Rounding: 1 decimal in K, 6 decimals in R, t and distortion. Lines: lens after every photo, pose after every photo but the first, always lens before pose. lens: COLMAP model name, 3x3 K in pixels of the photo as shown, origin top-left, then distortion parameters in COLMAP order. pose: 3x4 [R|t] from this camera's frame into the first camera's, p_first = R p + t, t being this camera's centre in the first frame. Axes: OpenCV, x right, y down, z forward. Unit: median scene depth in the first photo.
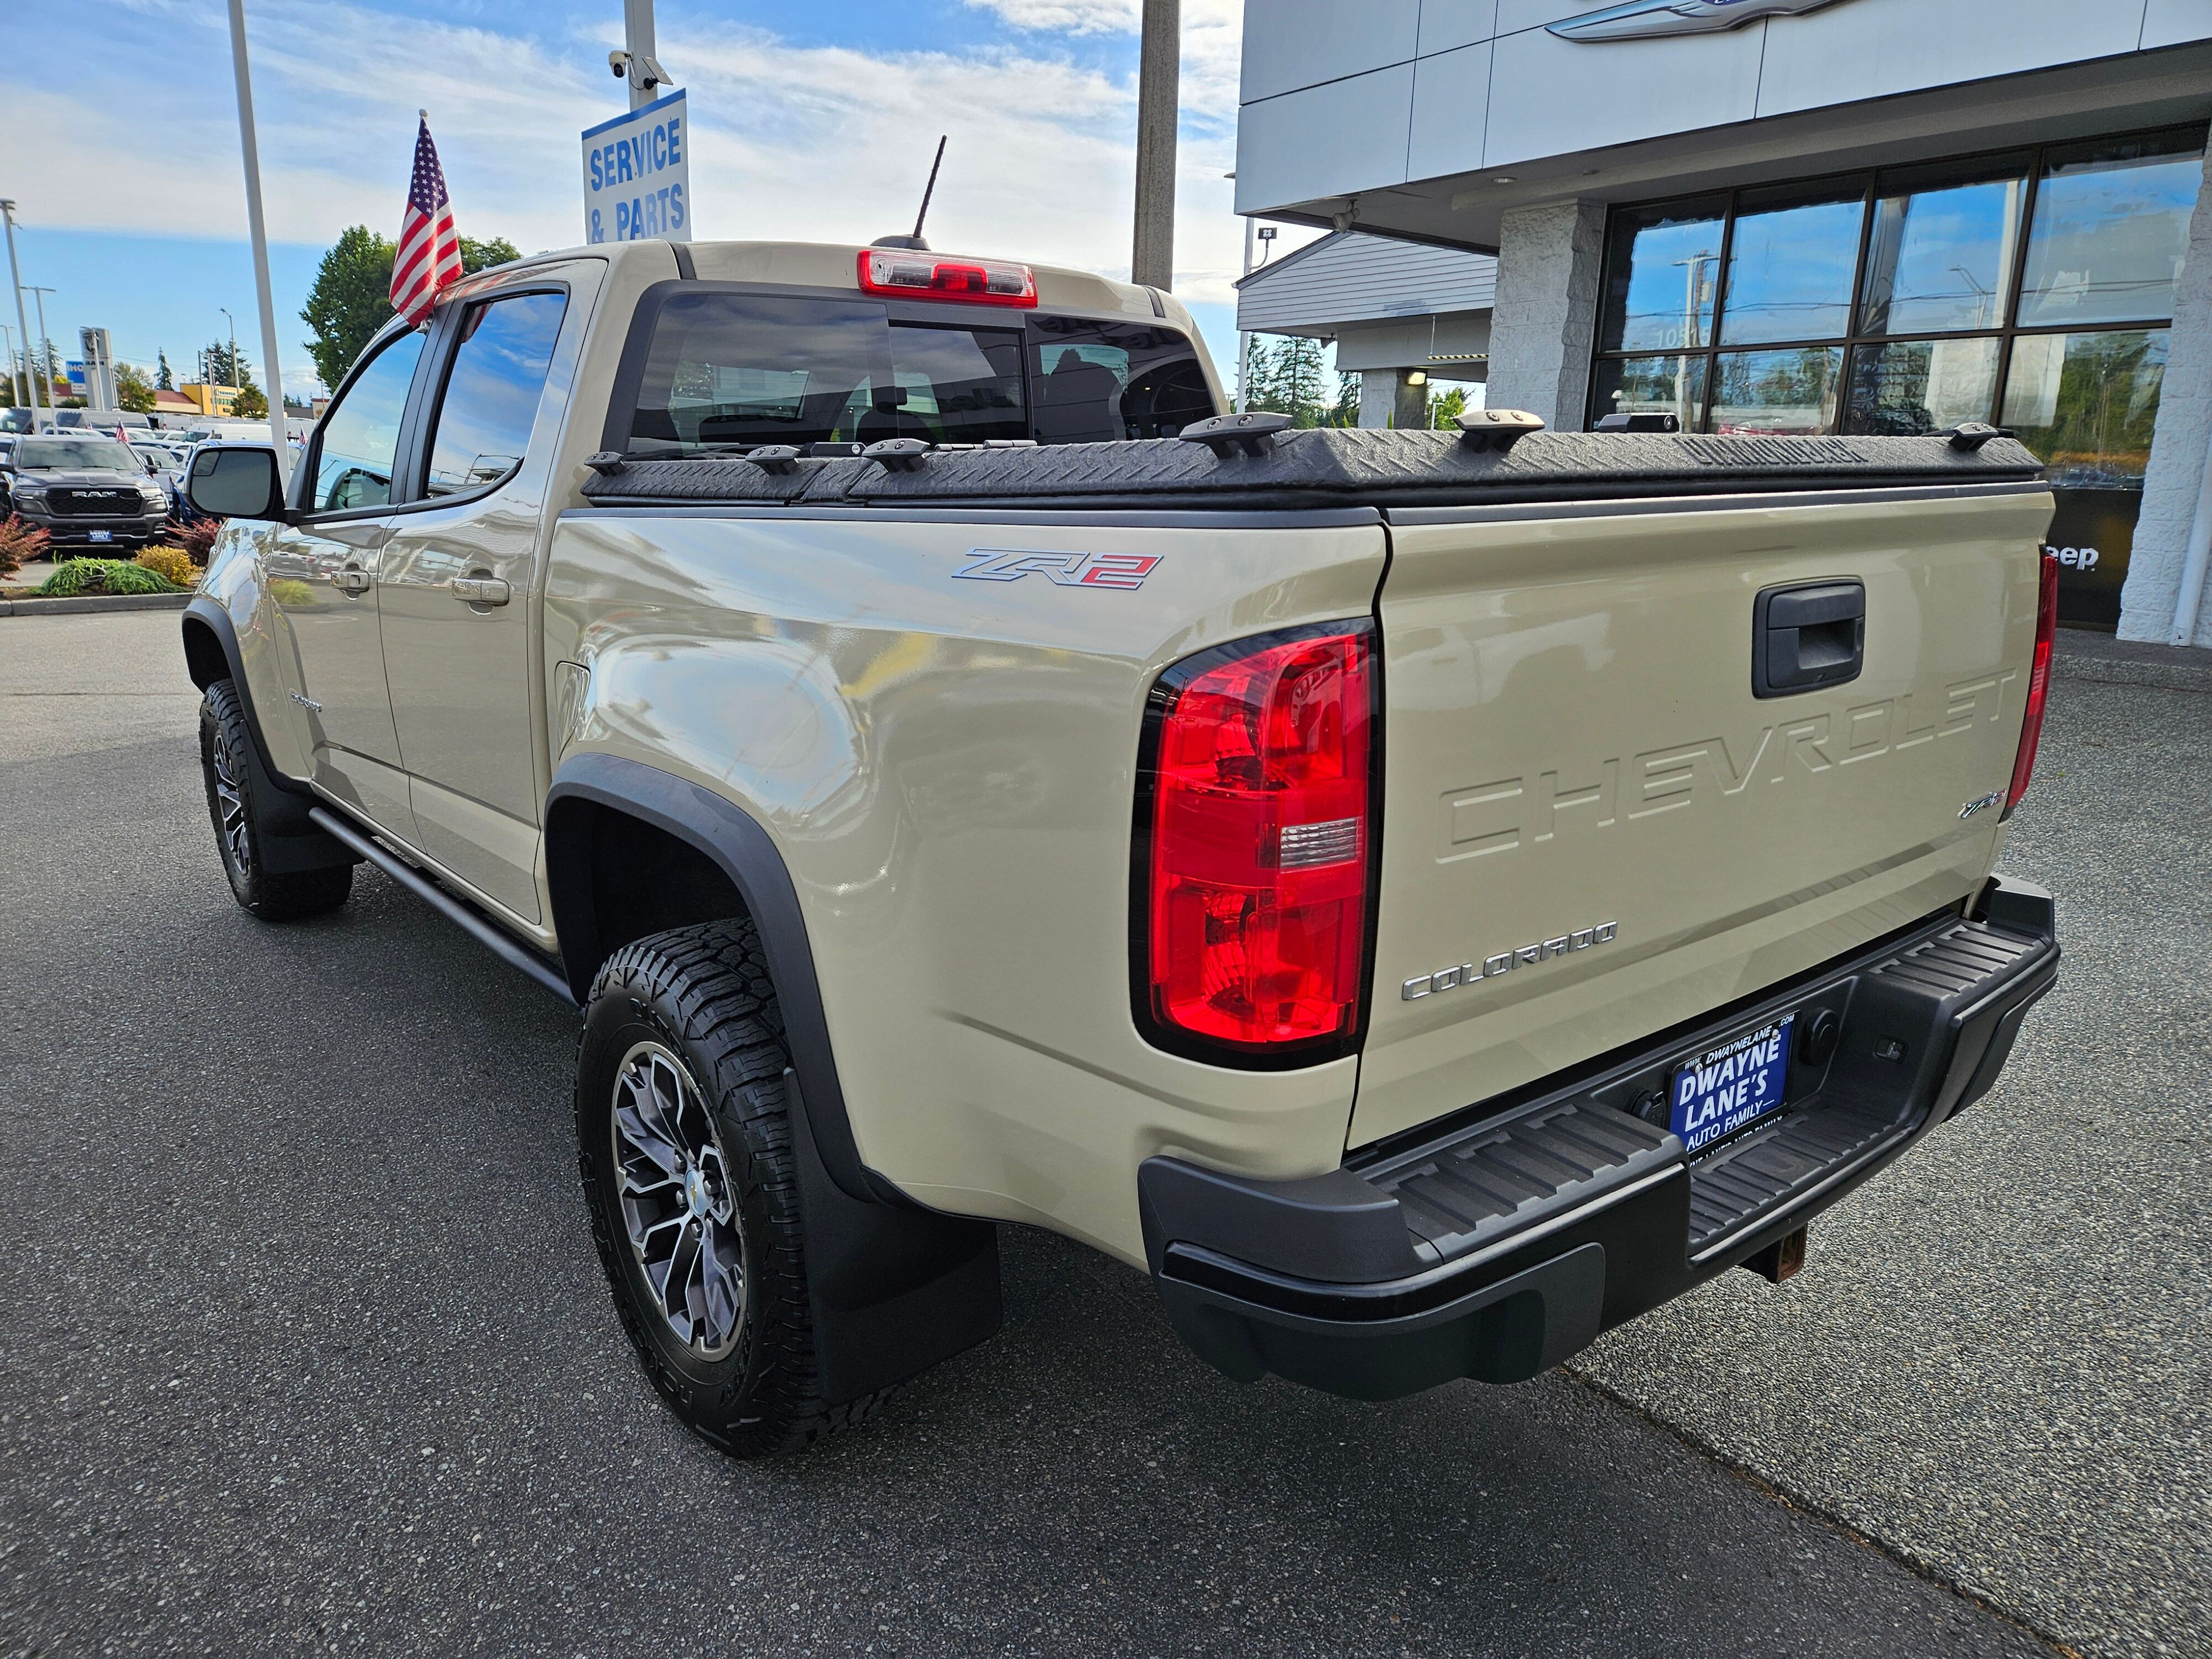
lens RADIAL K [[1519.6, 0, 1109.5], [0, 1519.6, 838.8], [0, 0, 1]] dist [0.039557, -0.027742]
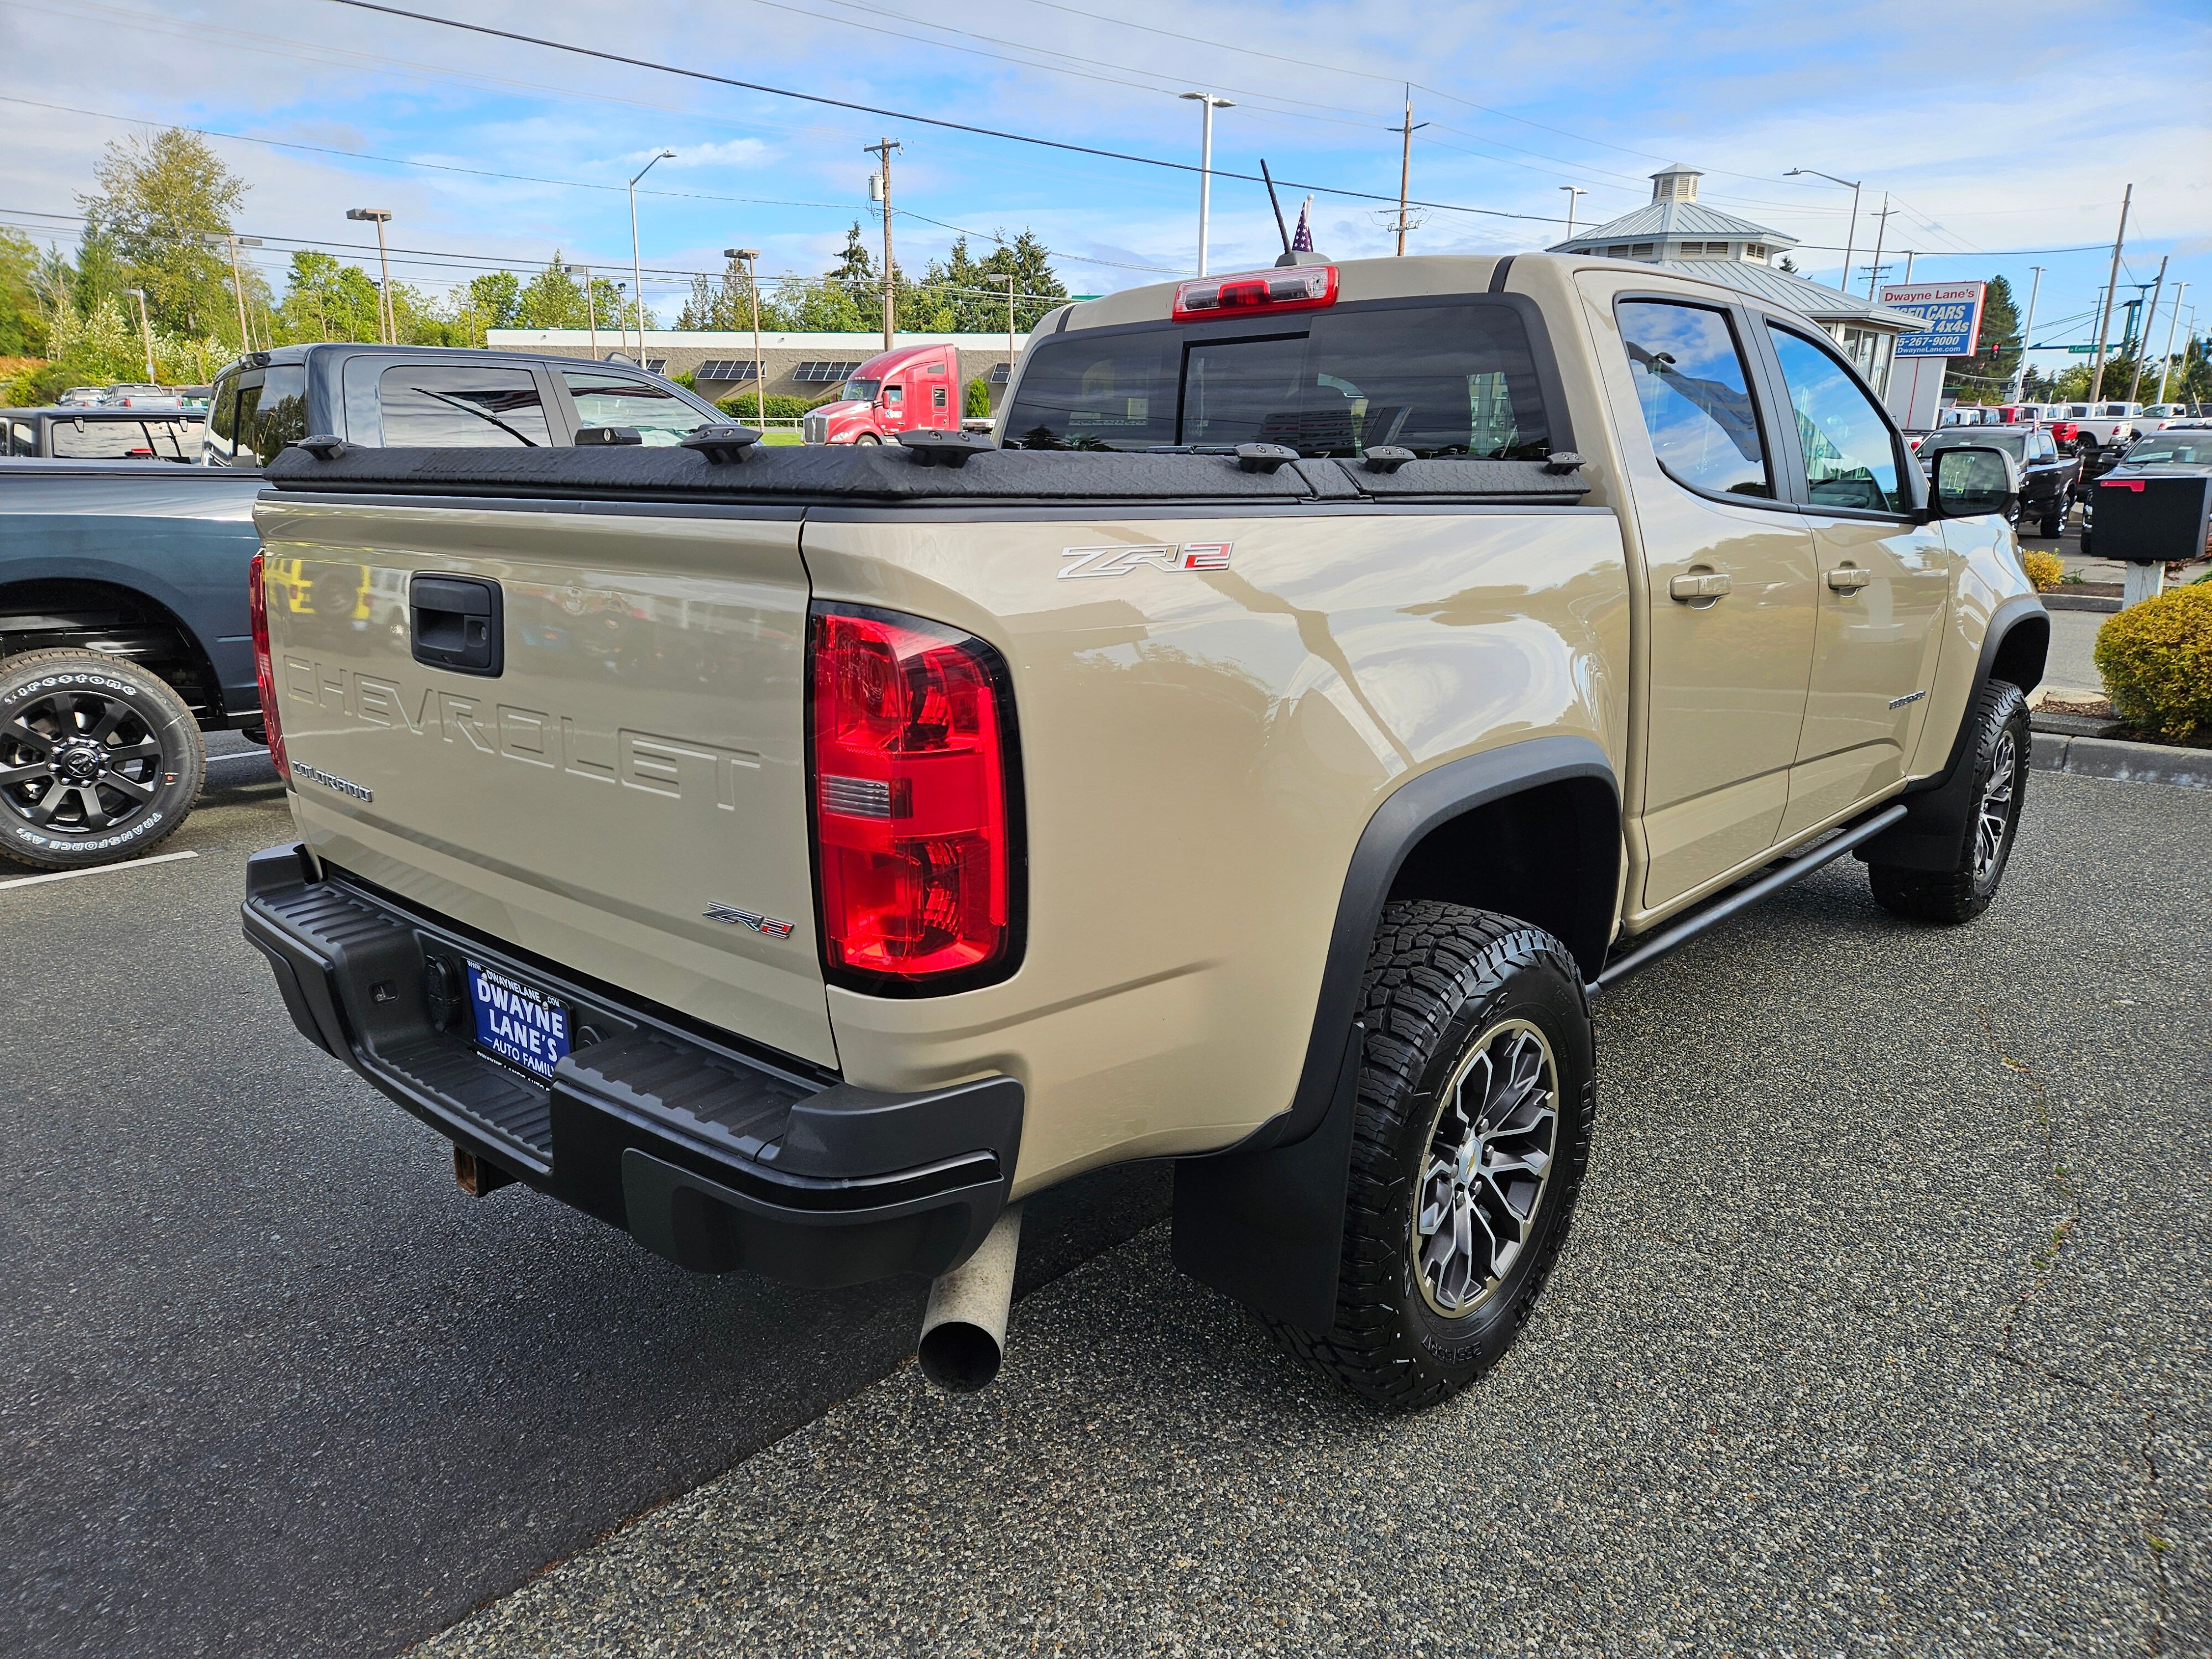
lens RADIAL K [[1519.6, 0, 1095.8], [0, 1519.6, 849.2], [0, 0, 1]] dist [0.039557, -0.027742]
pose [[0.127739, 0.244976, -0.961077, 1.112787], [-0.233388, 0.949229, 0.210936, -0.219891], [0.963957, 0.197360, 0.178428, 0.866910]]
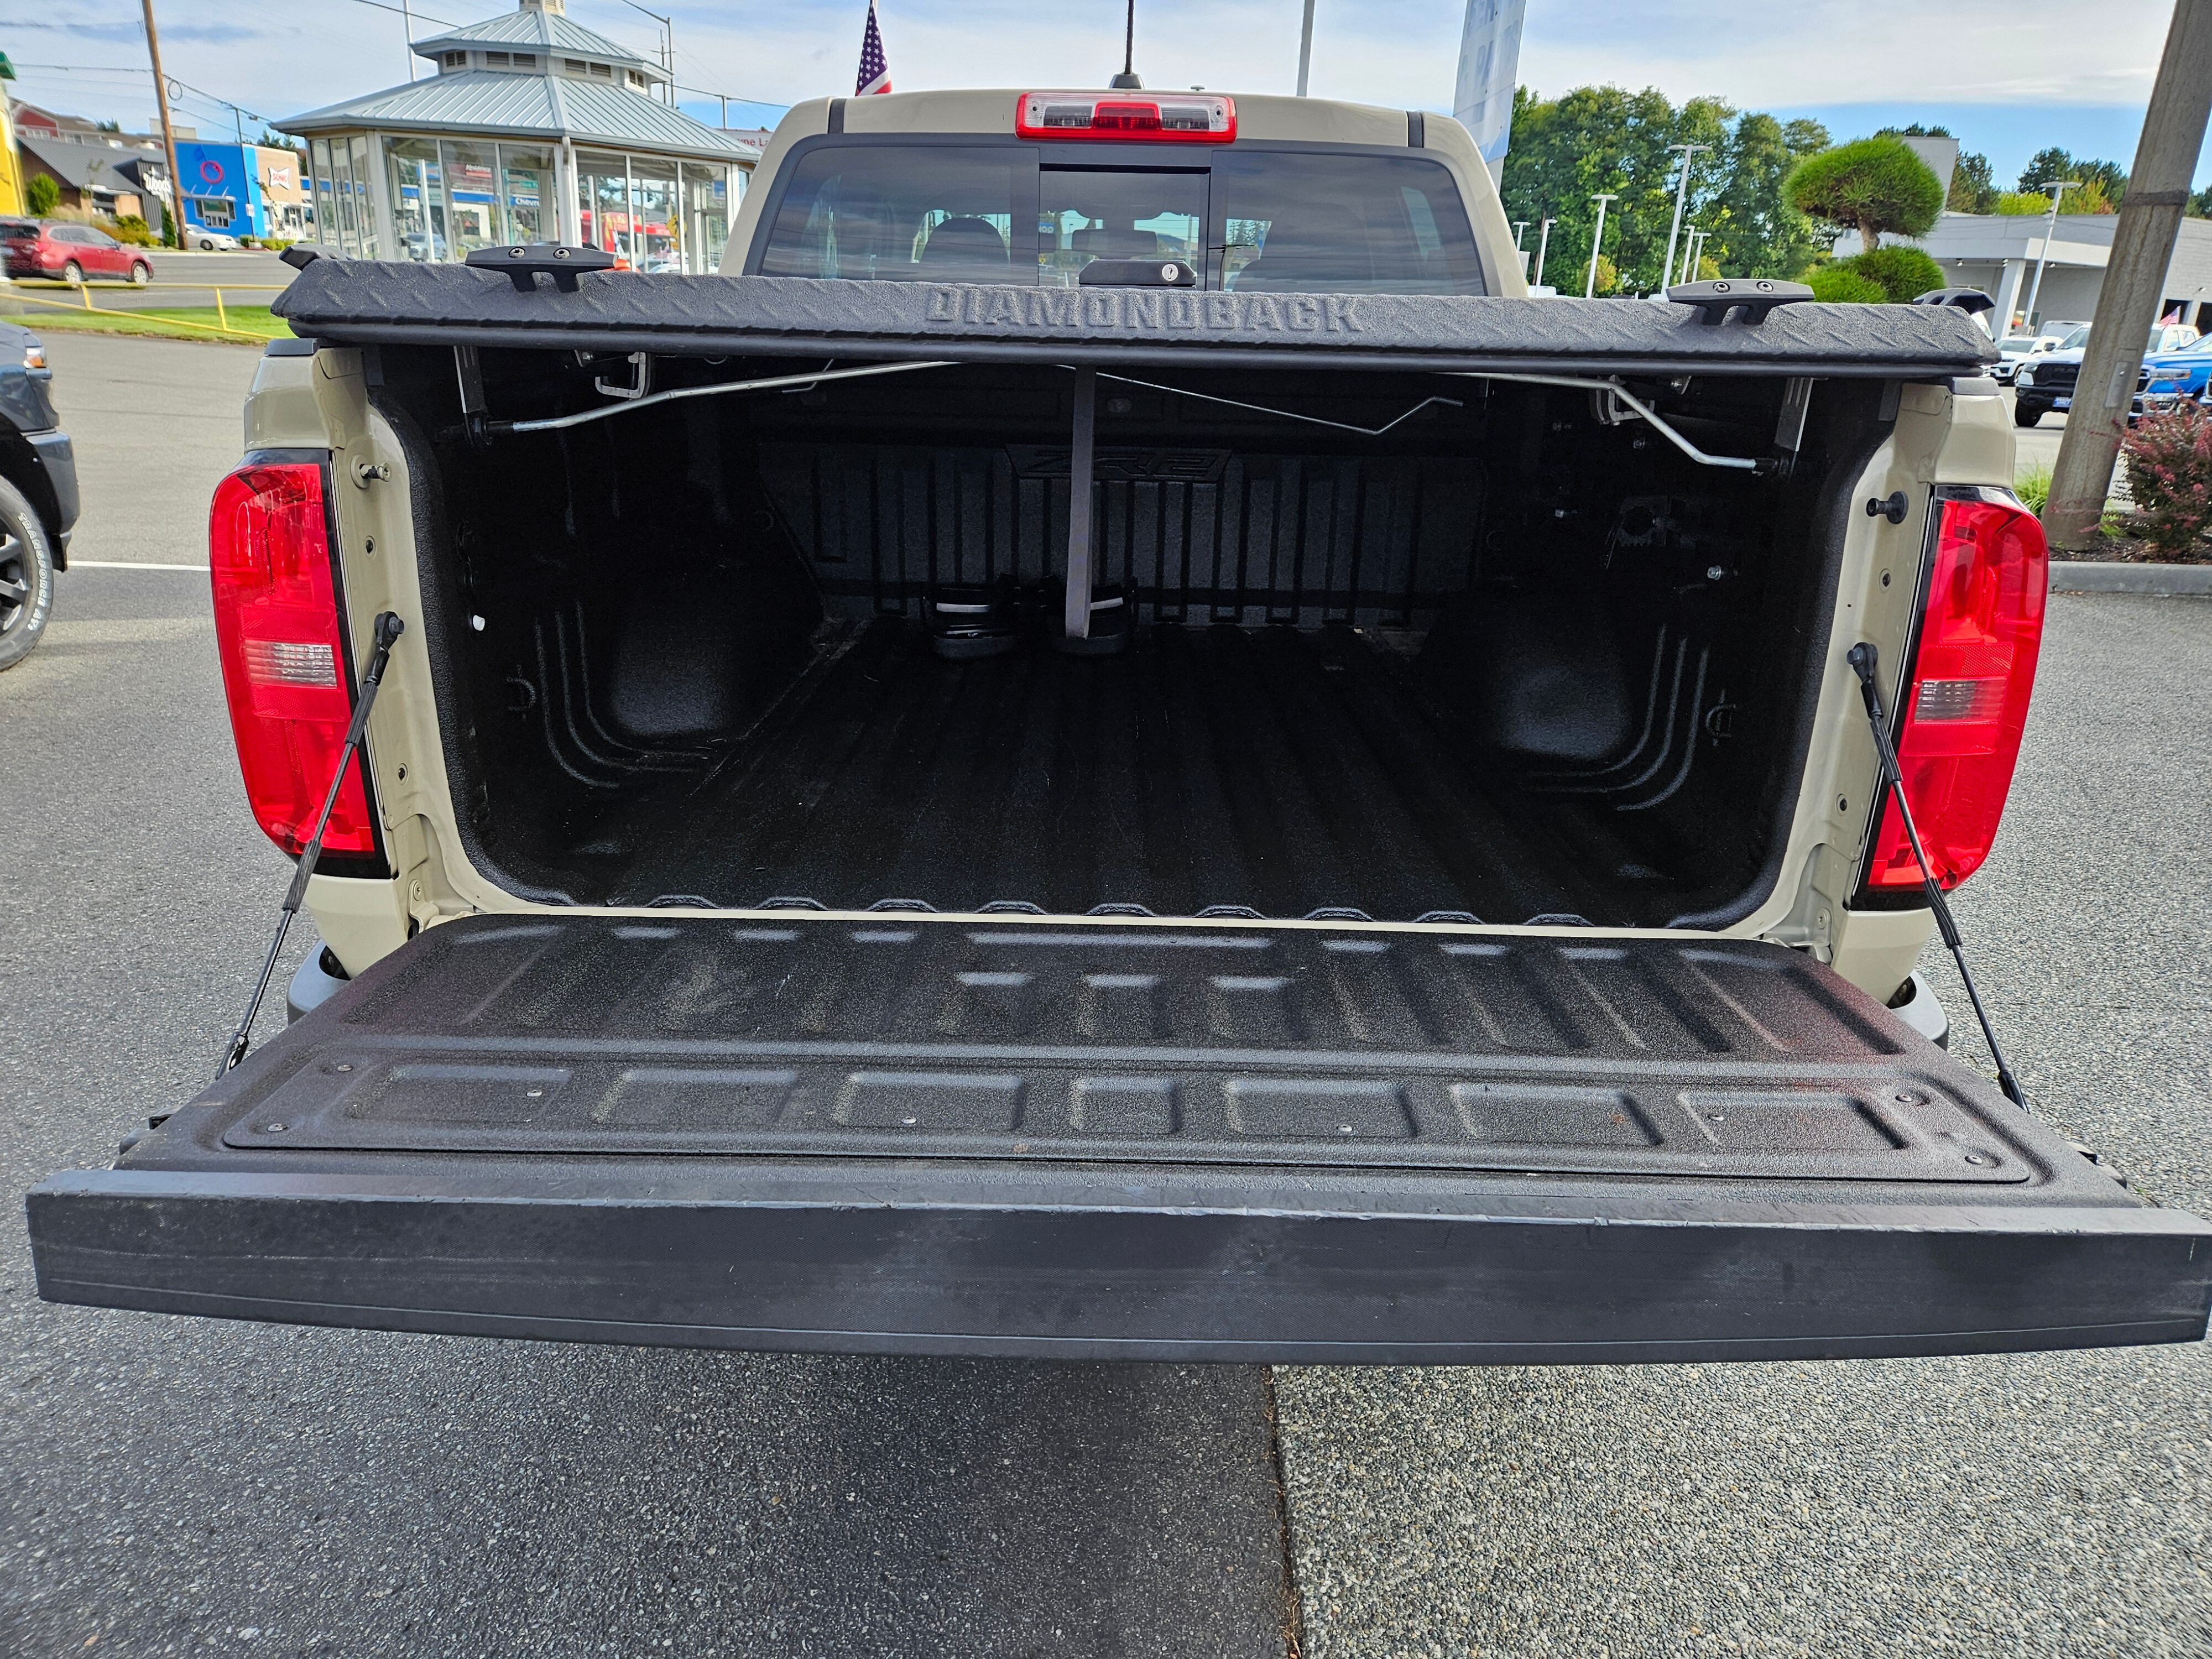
lens RADIAL K [[1519.6, 0, 1122.6], [0, 1519.6, 849.4], [0, 0, 1]] dist [0.039557, -0.027742]
pose [[0.774920, 0.231496, -0.588140, 0.626665], [-0.178608, 0.972791, 0.147568, -0.068893], [0.606299, -0.009307, 0.795183, 0.258306]]
